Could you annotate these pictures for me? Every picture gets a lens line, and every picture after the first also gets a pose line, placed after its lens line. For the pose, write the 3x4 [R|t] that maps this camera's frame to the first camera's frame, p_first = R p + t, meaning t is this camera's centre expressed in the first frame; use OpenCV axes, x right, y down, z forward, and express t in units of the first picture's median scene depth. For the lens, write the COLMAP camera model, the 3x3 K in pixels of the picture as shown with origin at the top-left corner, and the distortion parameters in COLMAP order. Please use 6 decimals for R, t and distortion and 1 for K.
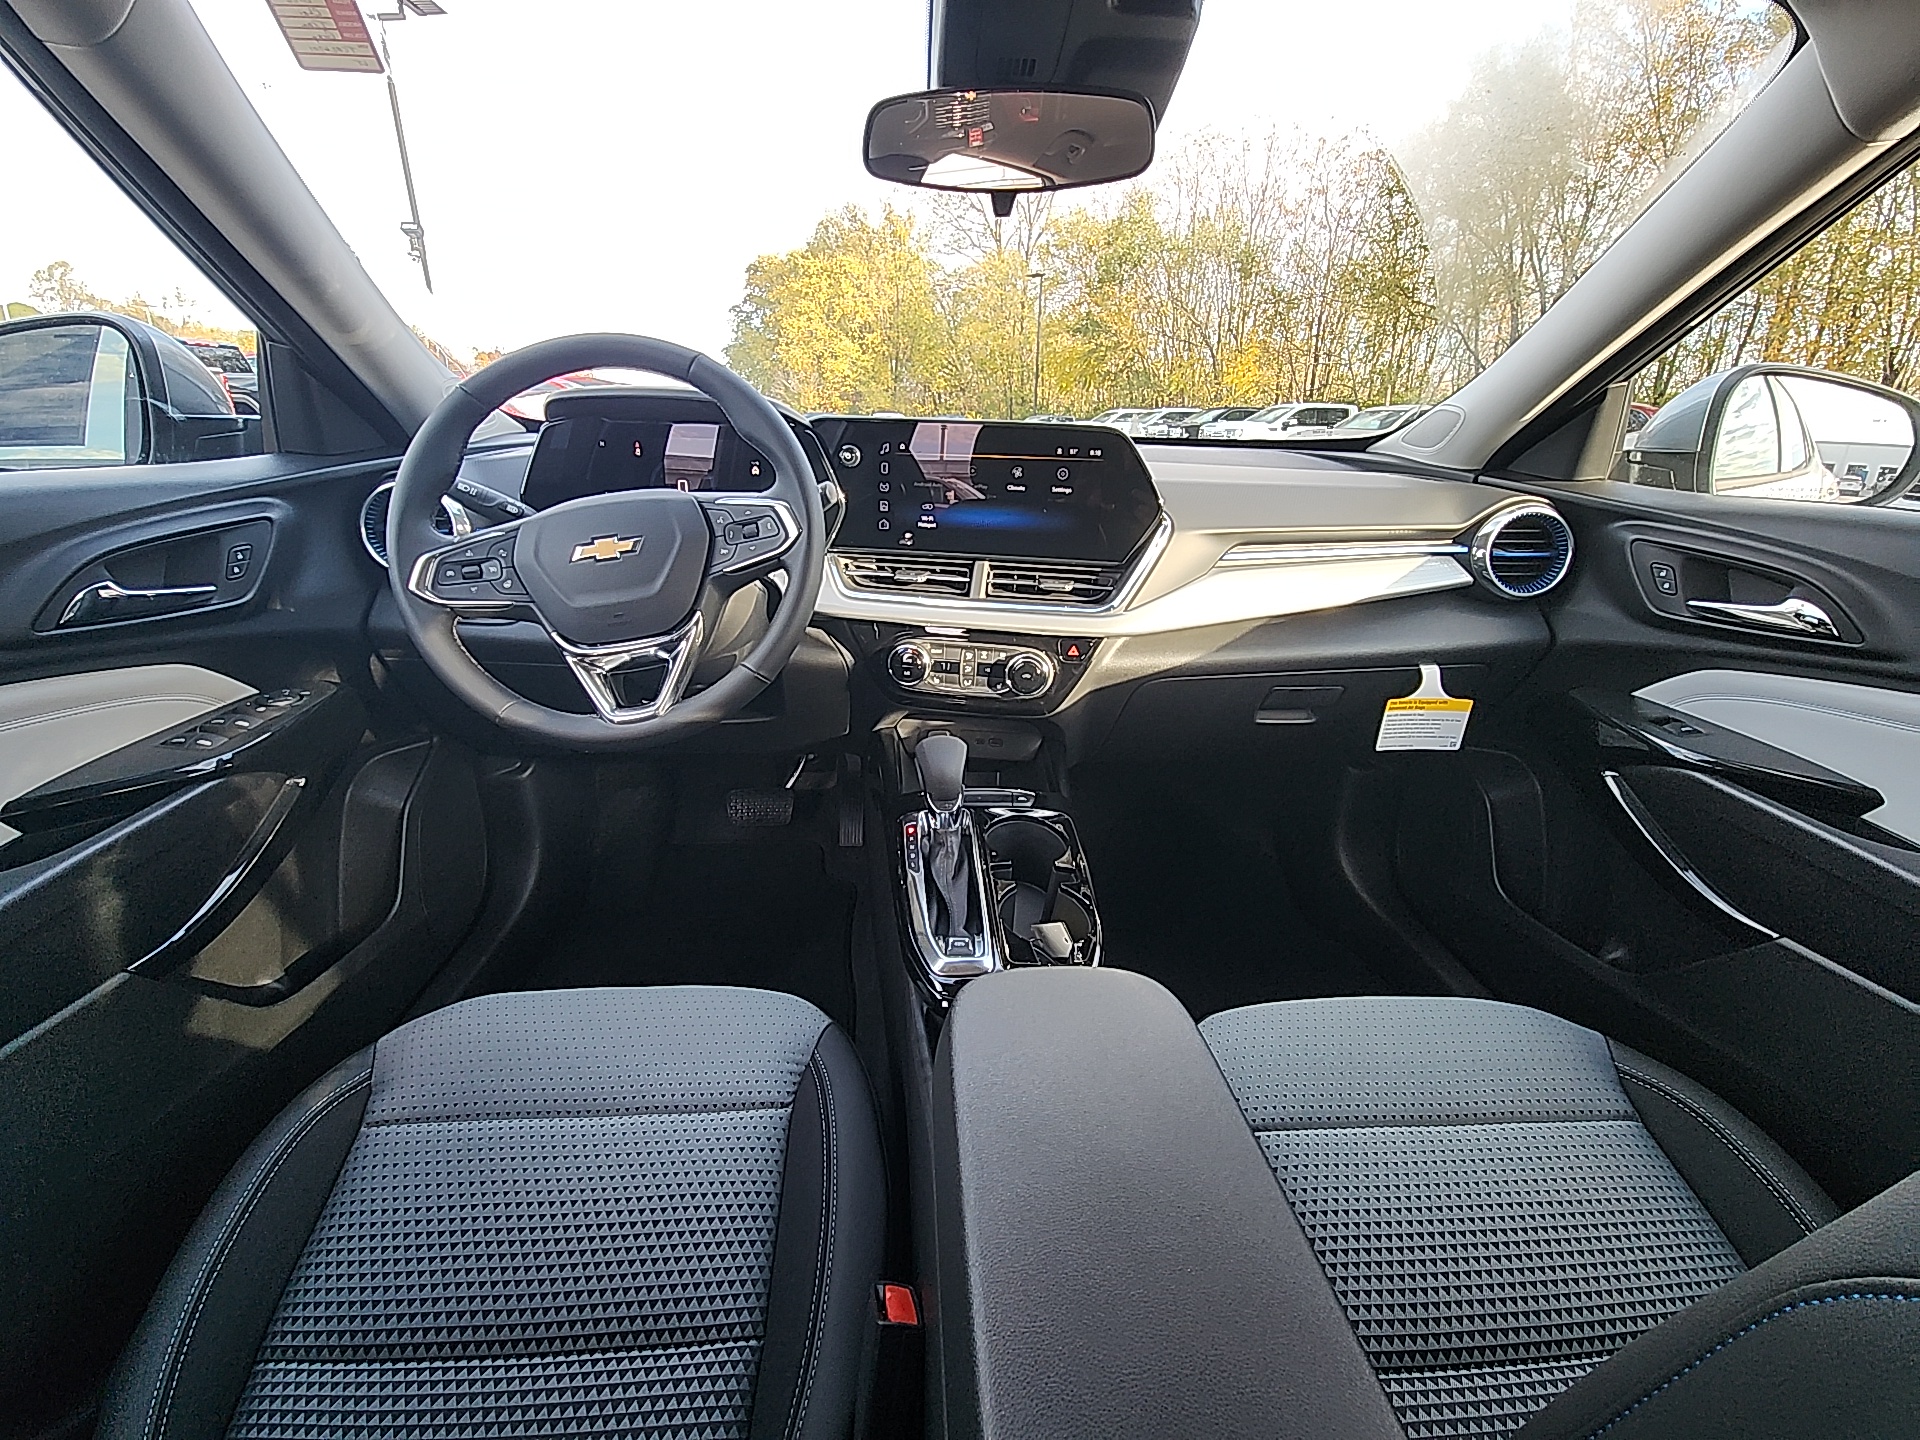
lens RADIAL K [[769.7, 0, 950.8], [0, 769.7, 707.9], [0, 0, 1]] dist [0.001423, -0.000126]
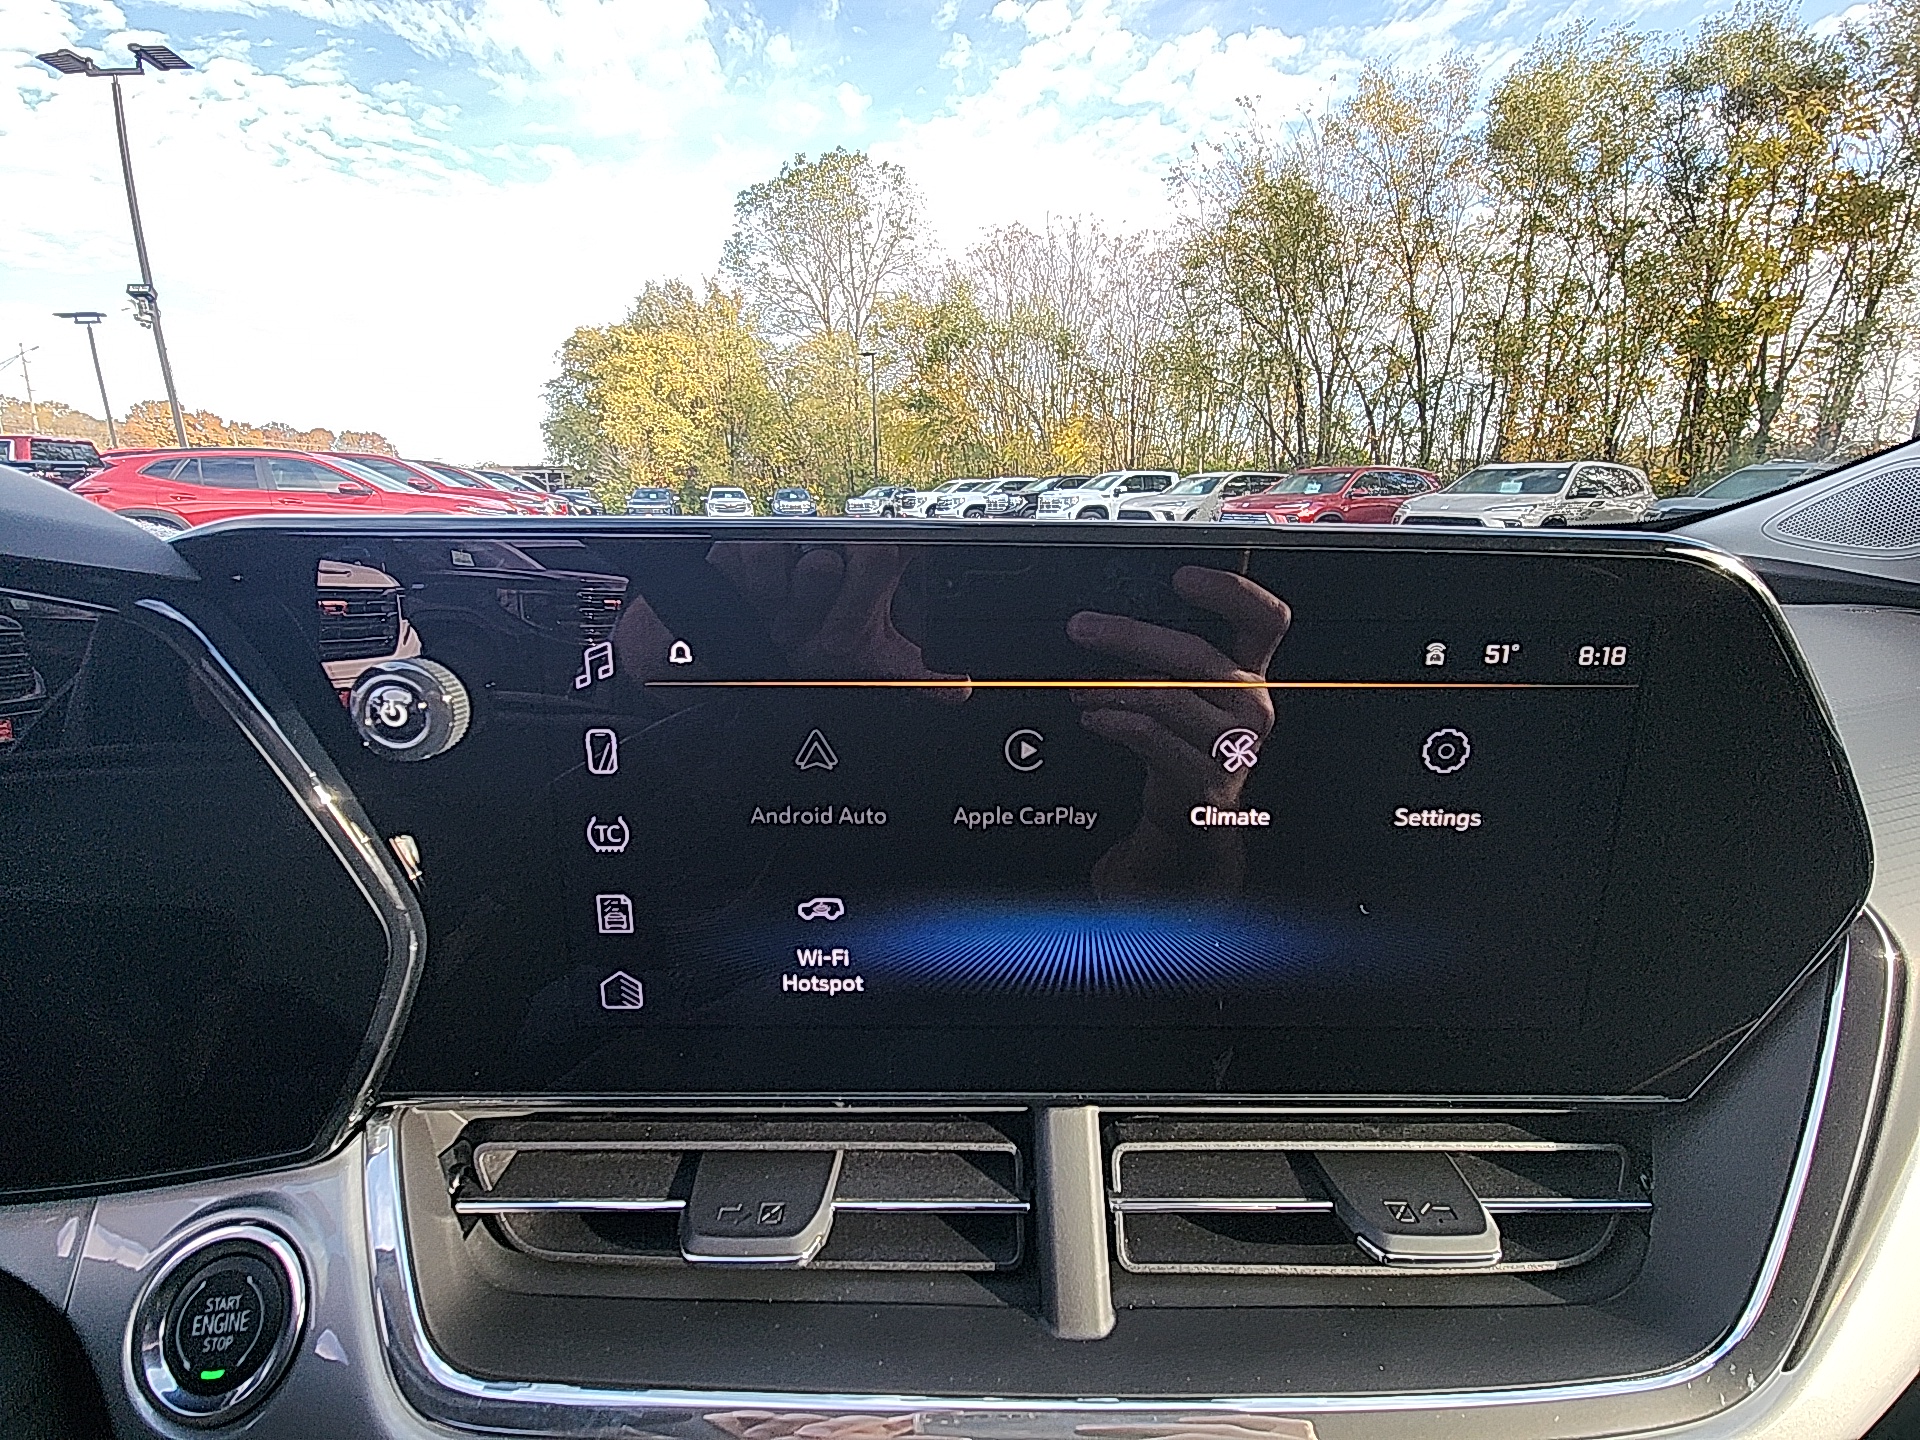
lens RADIAL K [[770.8, 0, 953.2], [0, 770.8, 705.8], [0, 0, 1]] dist [0.004140, -0.007655]
pose [[0.980037, -0.070432, 0.185920, -0.026632], [0.086192, 0.993214, -0.078086, -0.264135], [-0.179158, 0.092553, 0.979457, 0.686228]]
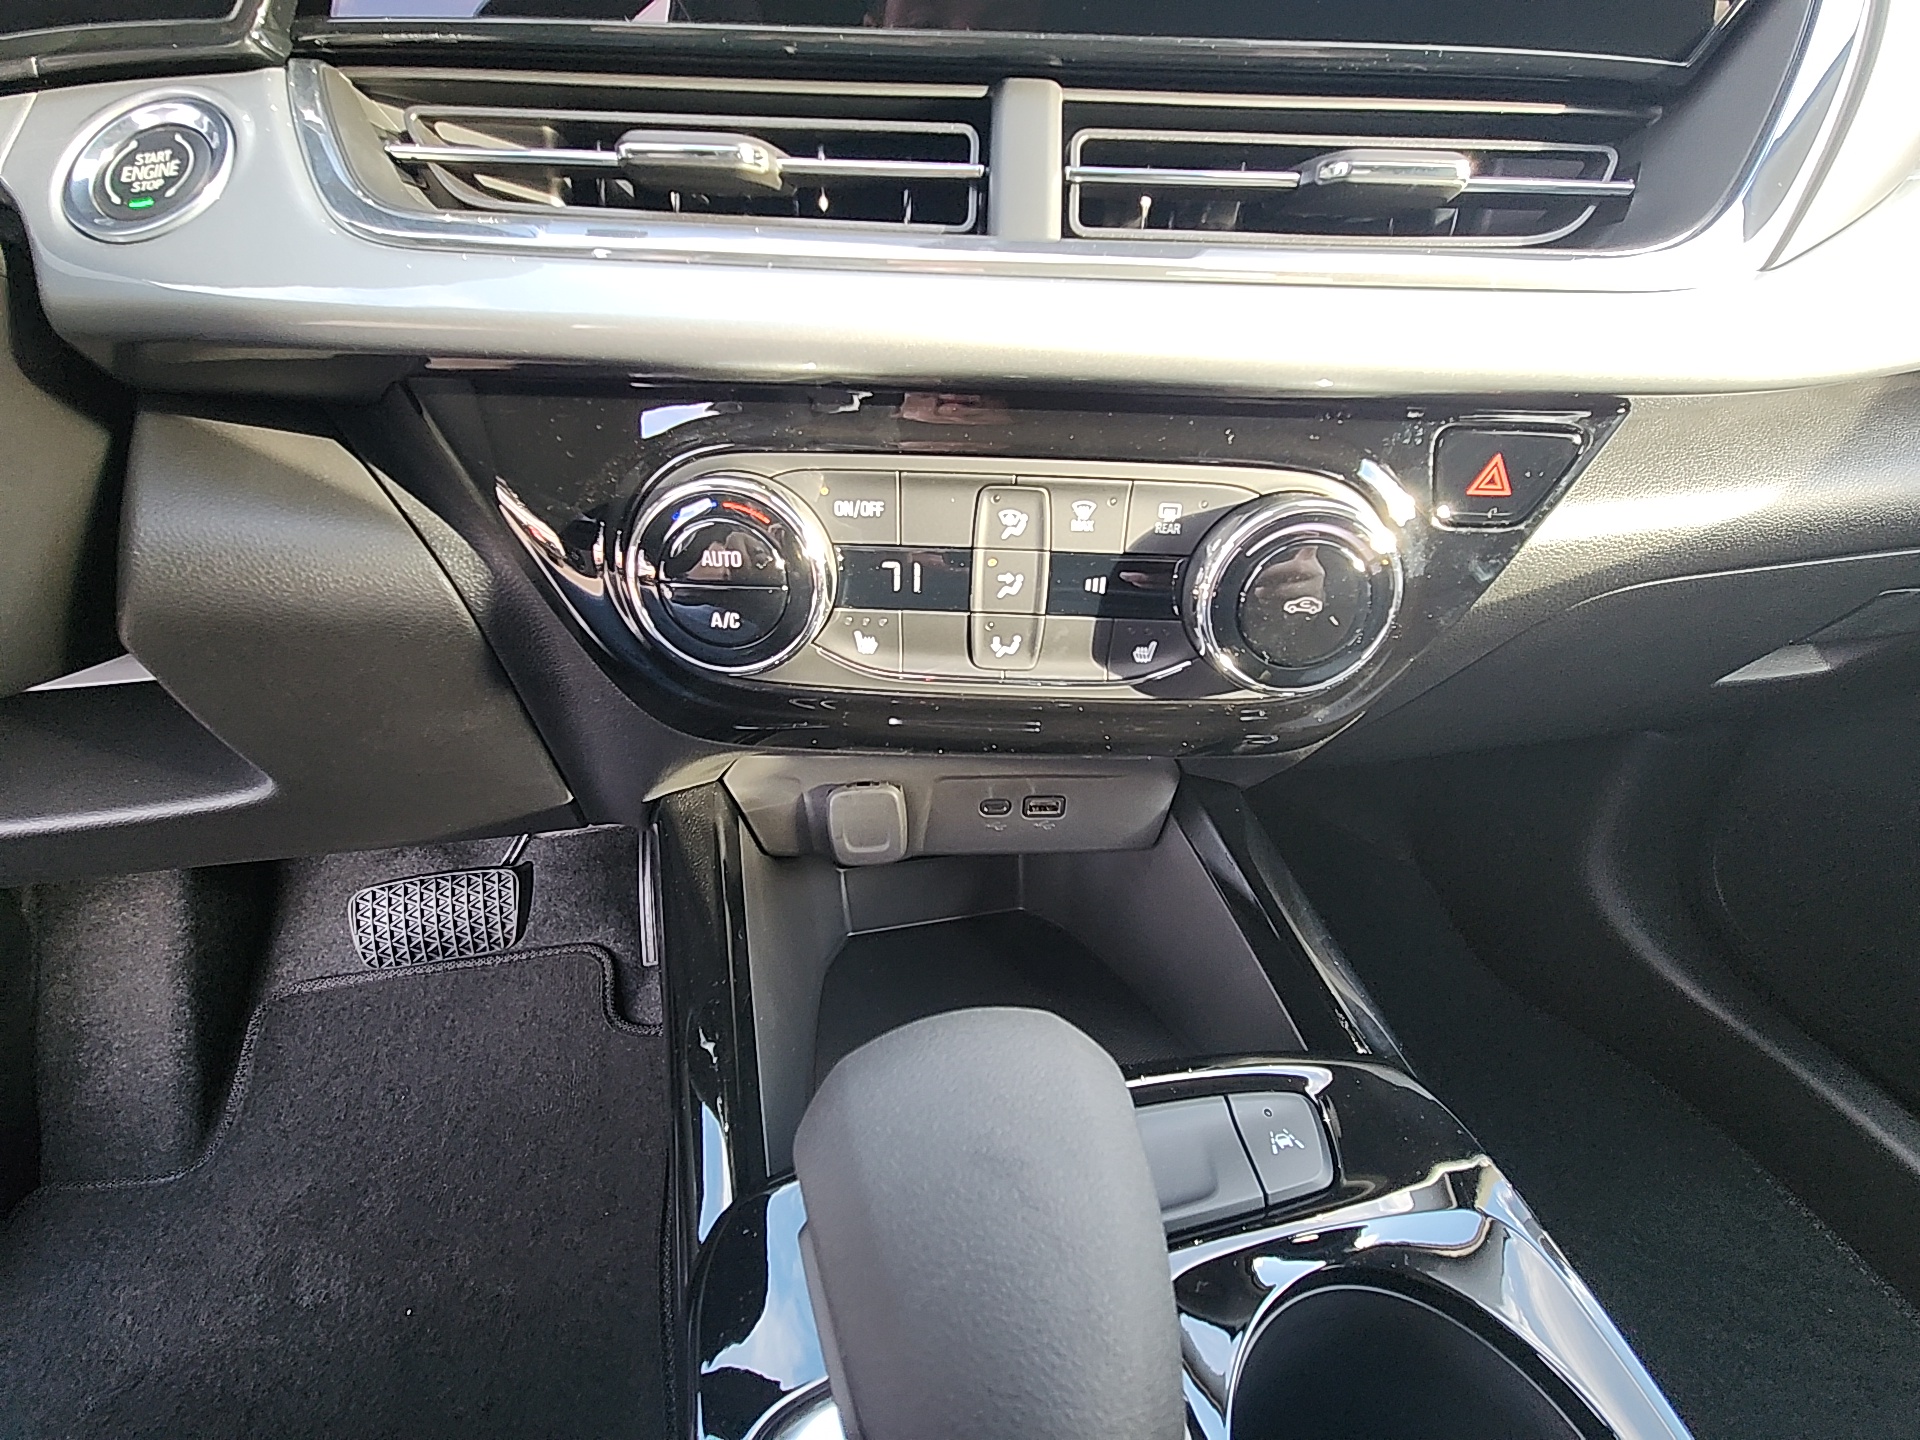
lens RADIAL K [[768.9, 0, 951.0], [0, 768.9, 704.4], [0, 0, 1]] dist [0.025012, -0.018871]
pose [[0.982579, -0.080793, 0.167365, -0.029587], [0.061503, 0.991178, 0.117403, -0.037987], [-0.175374, -0.105064, 0.978880, 0.690394]]
